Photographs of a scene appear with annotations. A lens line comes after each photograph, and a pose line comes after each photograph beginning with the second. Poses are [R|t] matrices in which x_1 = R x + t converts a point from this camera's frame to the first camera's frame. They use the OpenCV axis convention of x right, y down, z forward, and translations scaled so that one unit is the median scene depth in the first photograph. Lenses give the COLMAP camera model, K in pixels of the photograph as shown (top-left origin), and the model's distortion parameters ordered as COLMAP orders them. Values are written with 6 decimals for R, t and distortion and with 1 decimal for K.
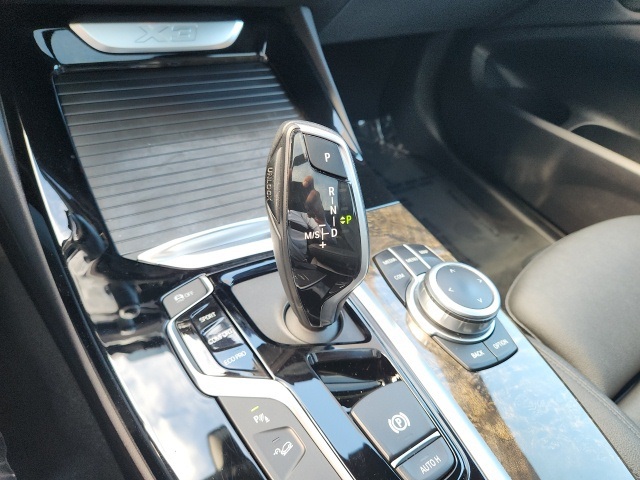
lens RADIAL K [[420.4, 0, 325.7], [0, 420.4, 232.9], [0, 0, 1]] dist [0.078488, -0.065209]
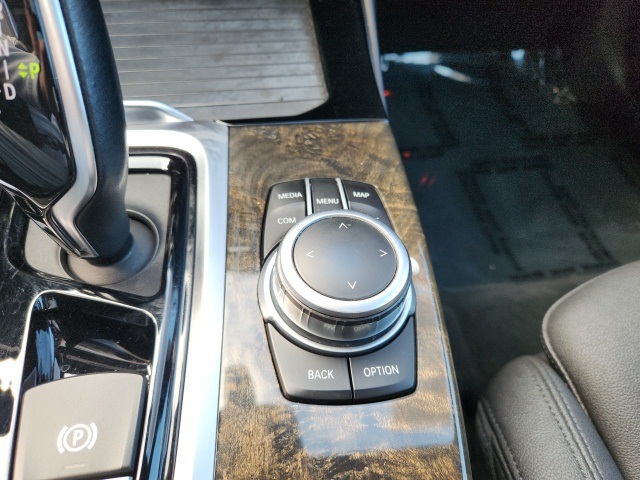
lens RADIAL K [[423.6, 0, 340.0], [0, 423.6, 240.9], [0, 0, 1]] dist [0.002354, -0.001072]
pose [[0.910773, 0.222080, -0.348100, 0.403760], [-0.175001, 0.971195, 0.161727, 0.014955], [0.373989, -0.086379, 0.923402, 0.387946]]
